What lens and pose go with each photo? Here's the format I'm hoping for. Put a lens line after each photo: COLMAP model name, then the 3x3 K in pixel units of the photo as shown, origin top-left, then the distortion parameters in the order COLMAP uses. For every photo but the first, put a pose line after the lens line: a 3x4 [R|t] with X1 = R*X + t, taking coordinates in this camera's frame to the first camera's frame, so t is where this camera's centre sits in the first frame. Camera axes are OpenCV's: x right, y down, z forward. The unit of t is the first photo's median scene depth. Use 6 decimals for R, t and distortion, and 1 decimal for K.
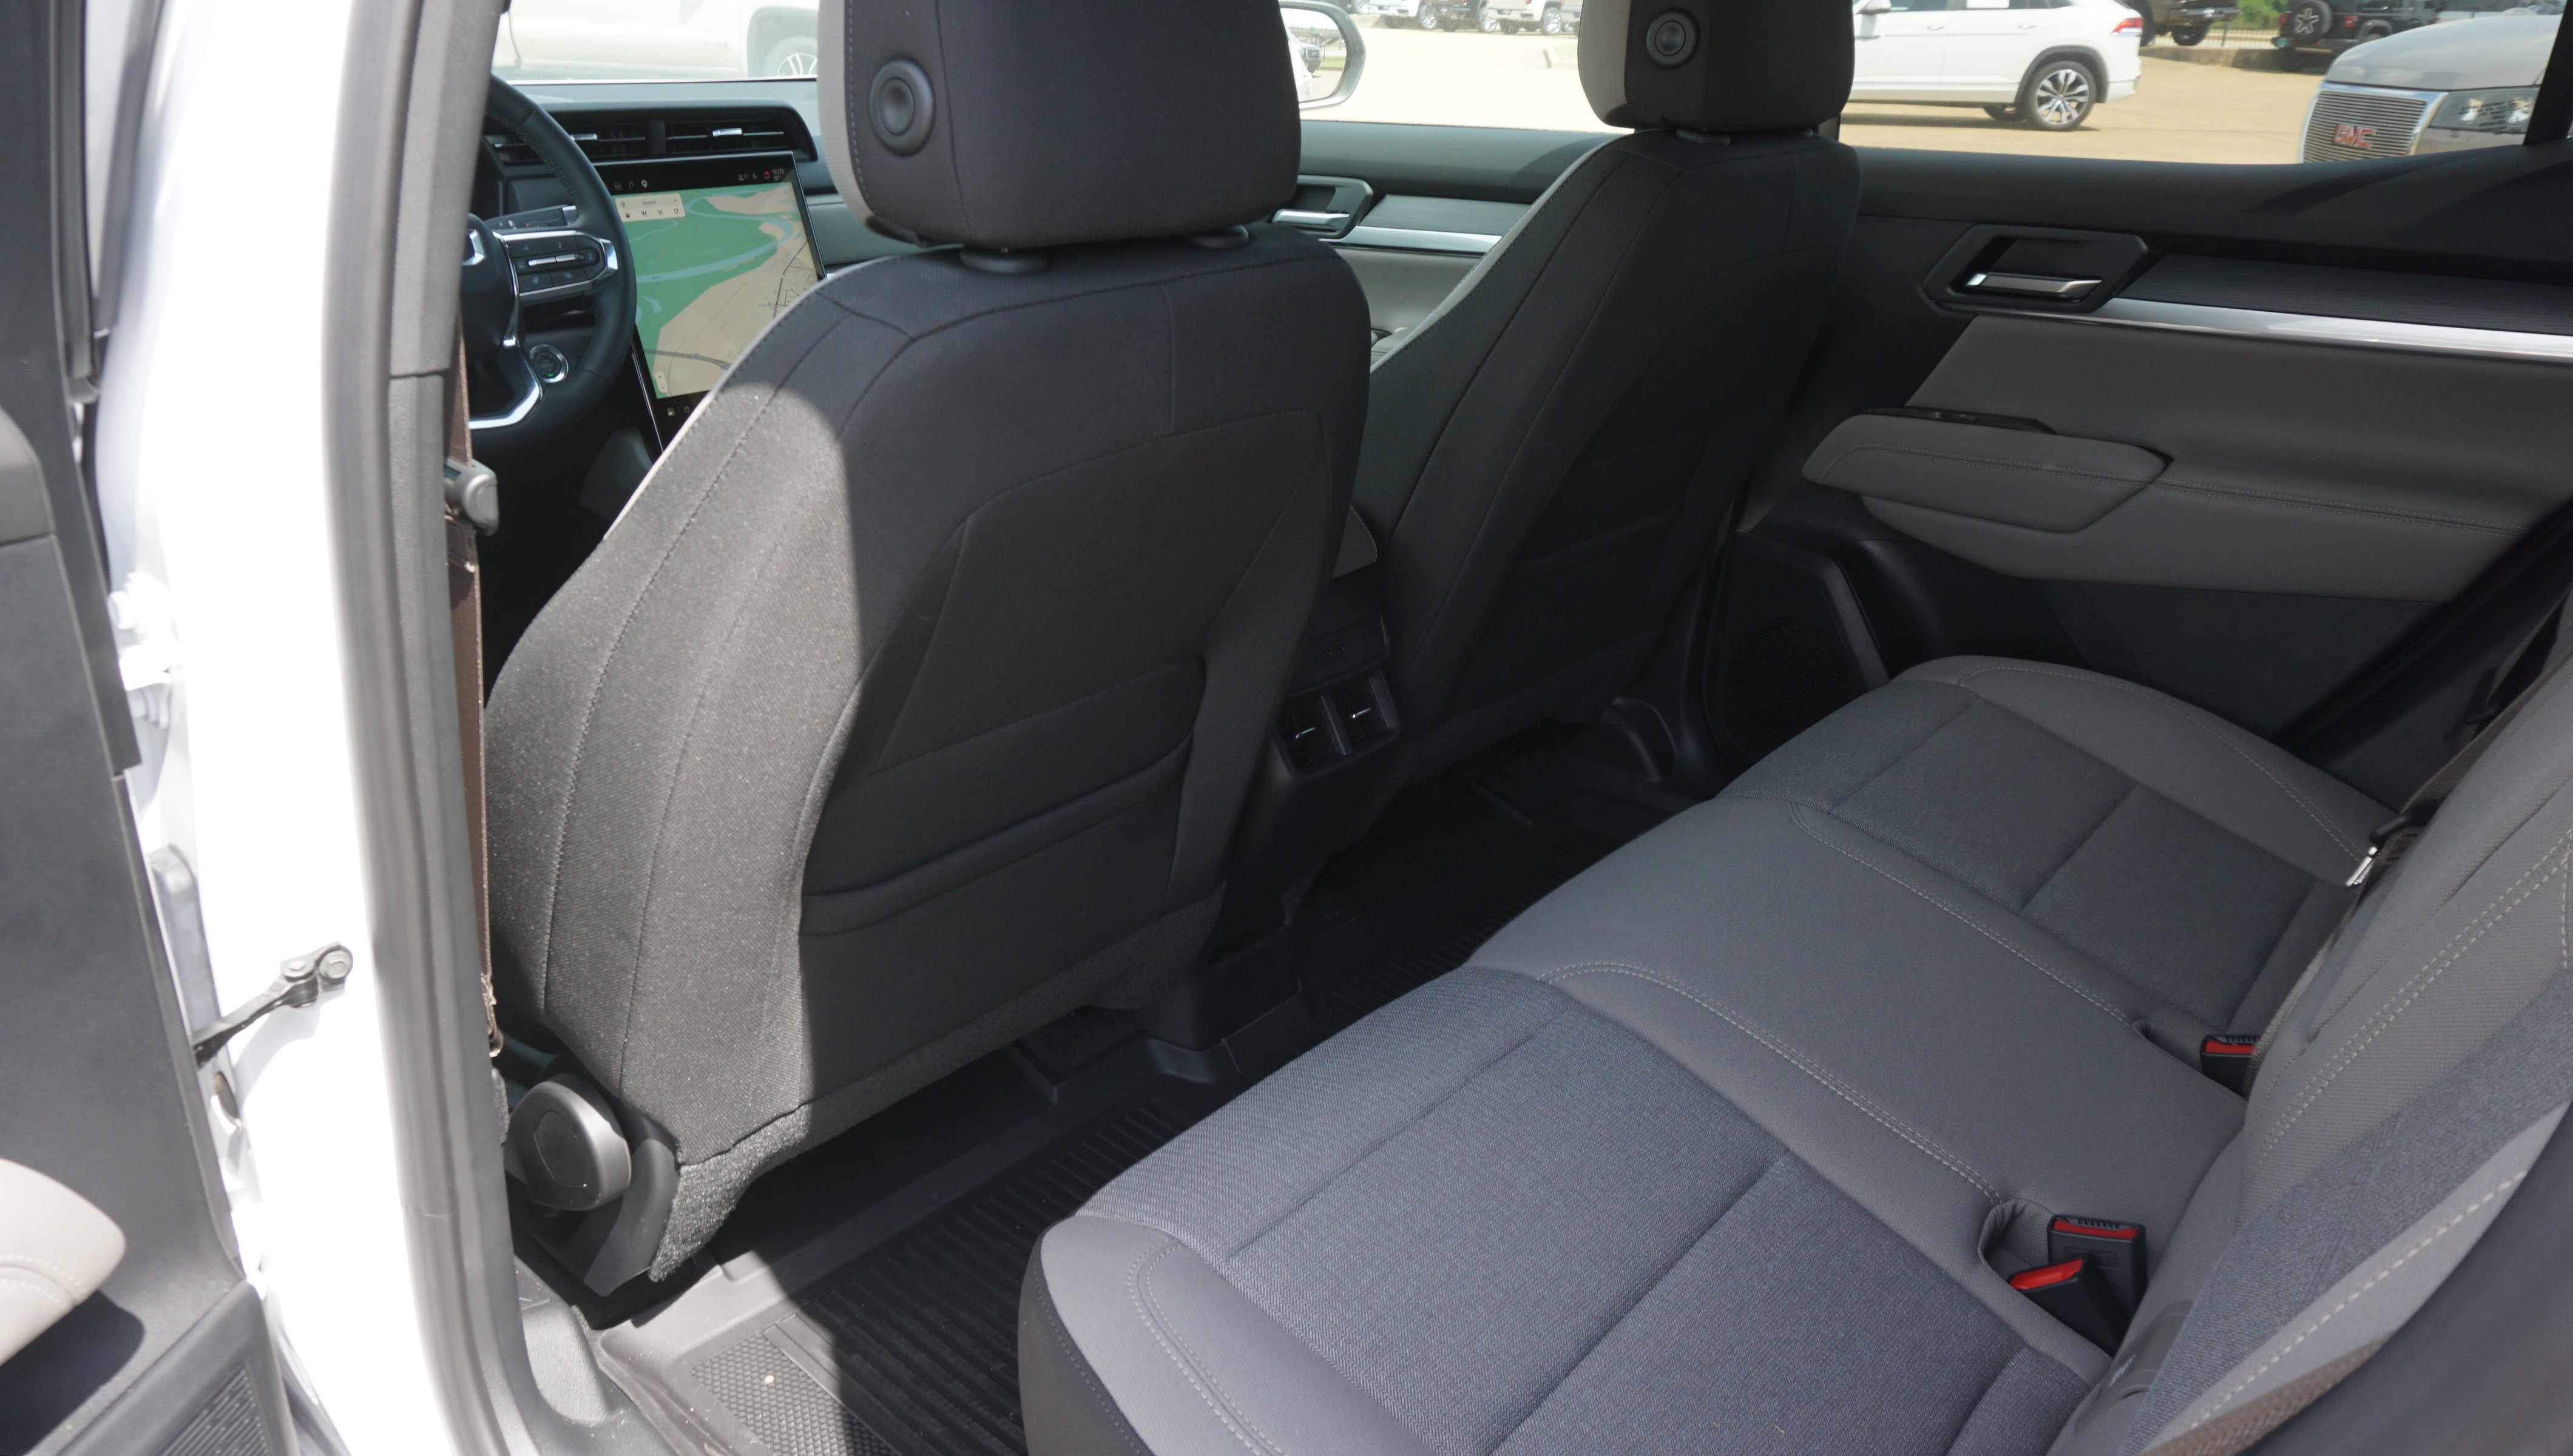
lens RADIAL K [[1719.1, 0, 1296.3], [0, 1719.1, 728.0], [0, 0, 1]] dist [-0.042650, 0.028132]
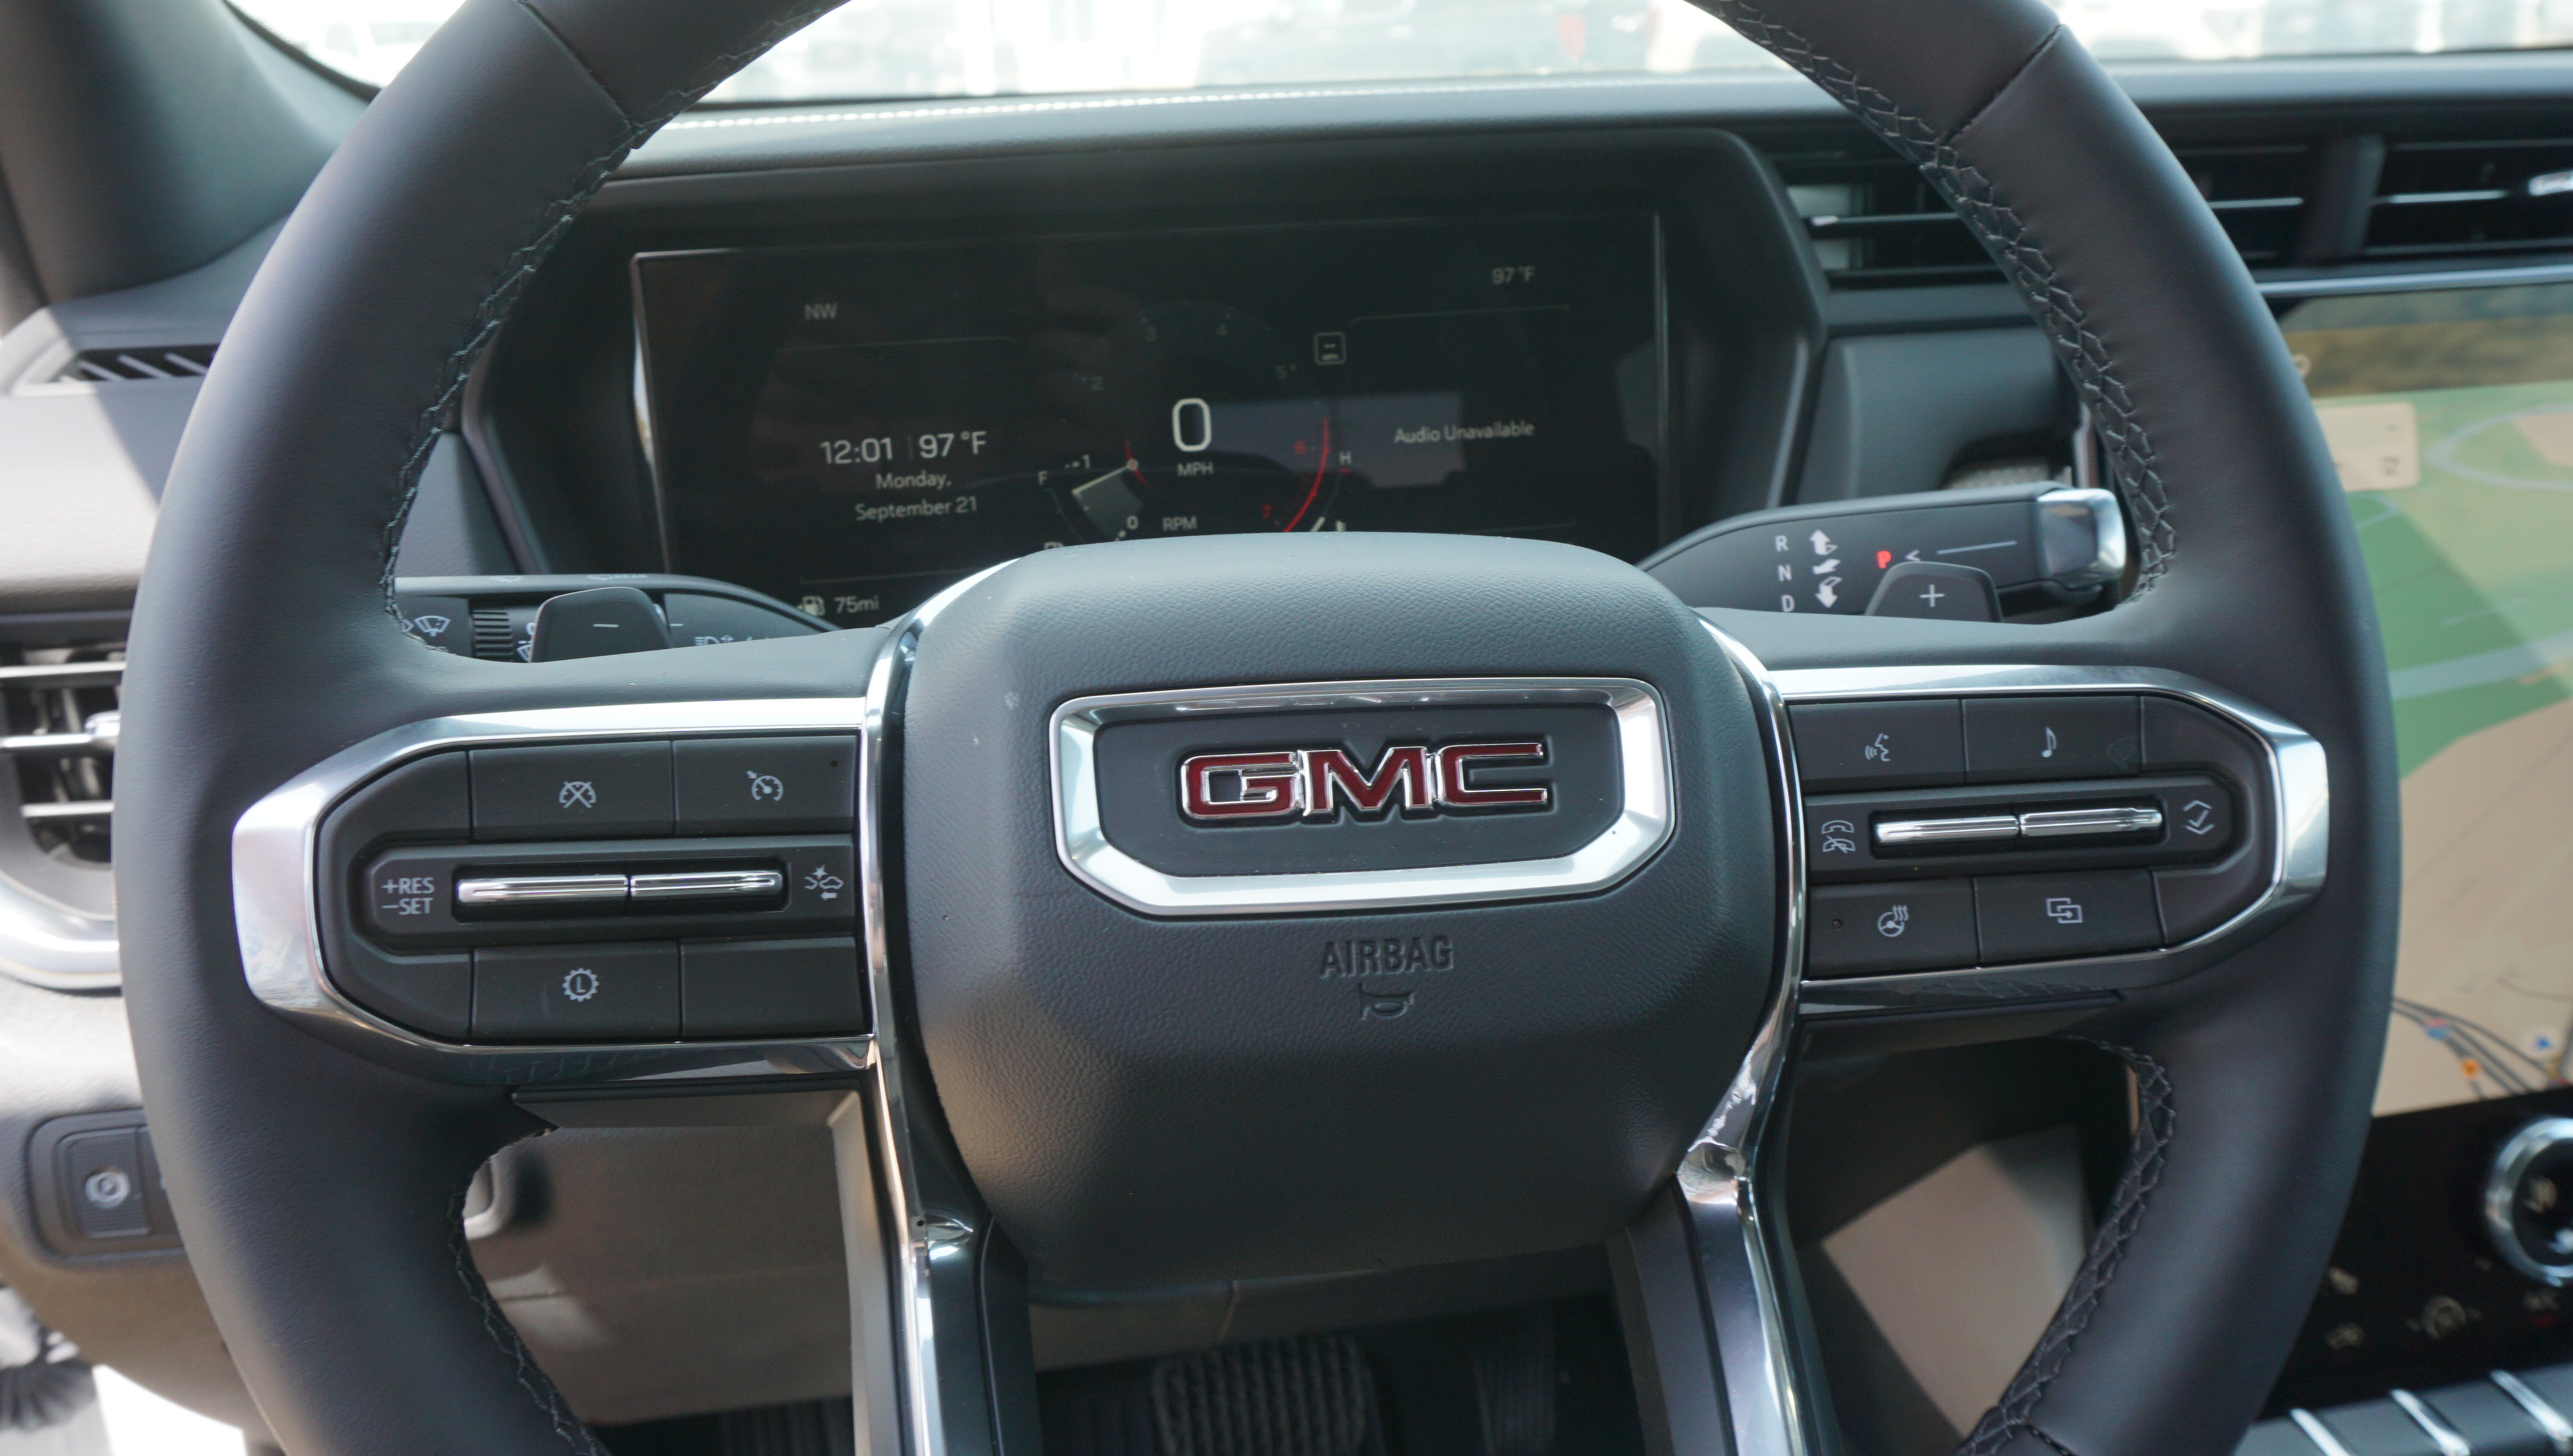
lens RADIAL K [[1719.1, 0, 1297.0], [0, 1719.1, 730.0], [0, 0, 1]] dist [-0.042650, 0.028132]
pose [[0.776975, 0.182770, -0.602416, -0.429445], [-0.201192, 0.978834, 0.037483, -0.309431], [0.596516, 0.092078, 0.797302, 0.891526]]
